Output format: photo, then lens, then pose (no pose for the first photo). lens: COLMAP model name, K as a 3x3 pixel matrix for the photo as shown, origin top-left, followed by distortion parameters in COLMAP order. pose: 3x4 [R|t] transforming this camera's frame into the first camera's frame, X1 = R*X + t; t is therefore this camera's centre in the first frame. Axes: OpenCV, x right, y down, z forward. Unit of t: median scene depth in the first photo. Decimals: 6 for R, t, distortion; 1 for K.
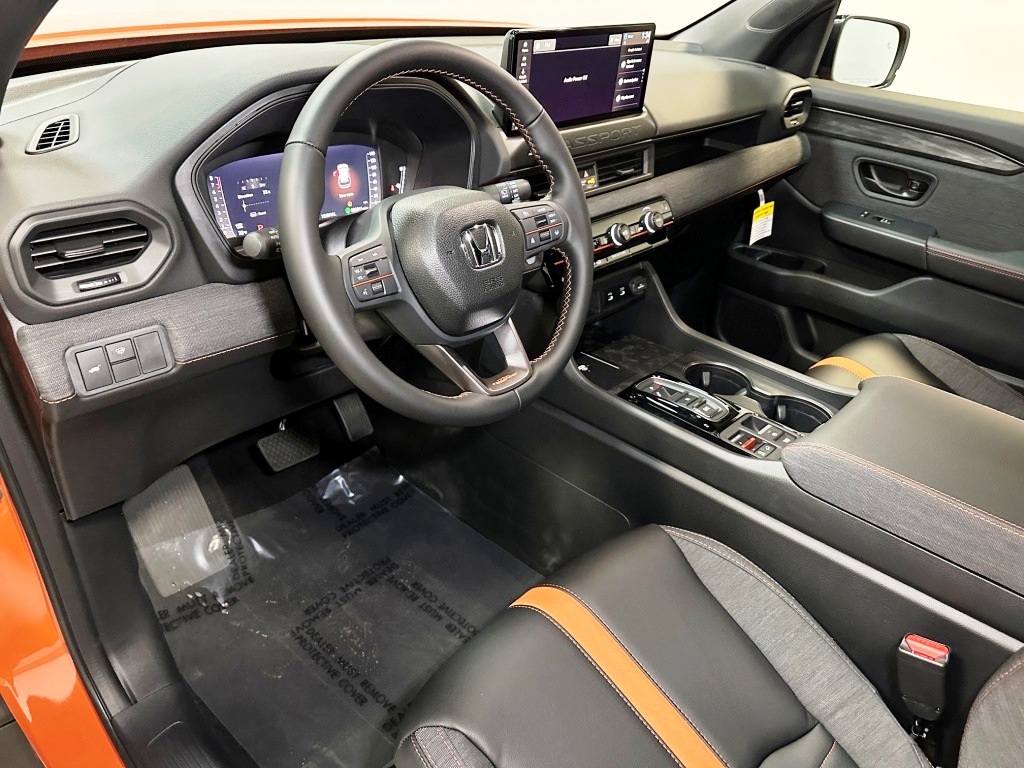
lens RADIAL K [[729.6, 0, 518.2], [0, 729.6, 372.7], [0, 0, 1]] dist [0.107778, -0.188289]
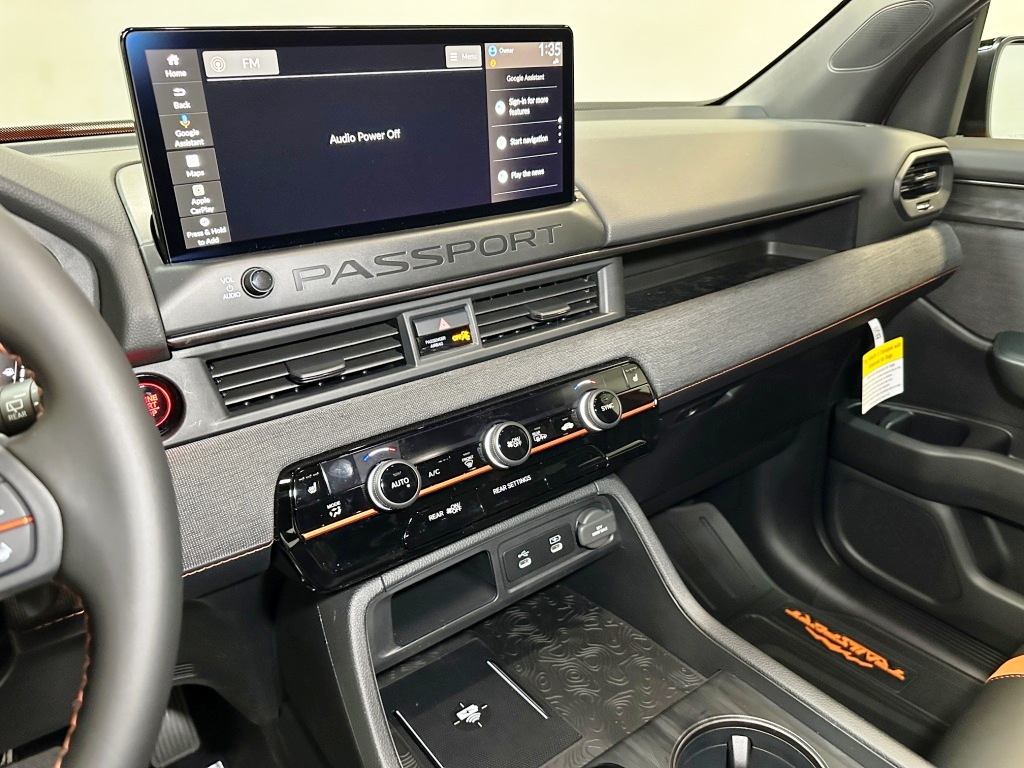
lens RADIAL K [[729.6, 0, 518.2], [0, 729.6, 372.7], [0, 0, 1]] dist [0.107778, -0.188289]
pose [[0.978368, -0.034938, -0.203901, 0.189757], [0.001655, 0.986926, -0.161166, -0.124658], [0.206866, 0.157342, 0.965634, 0.424287]]
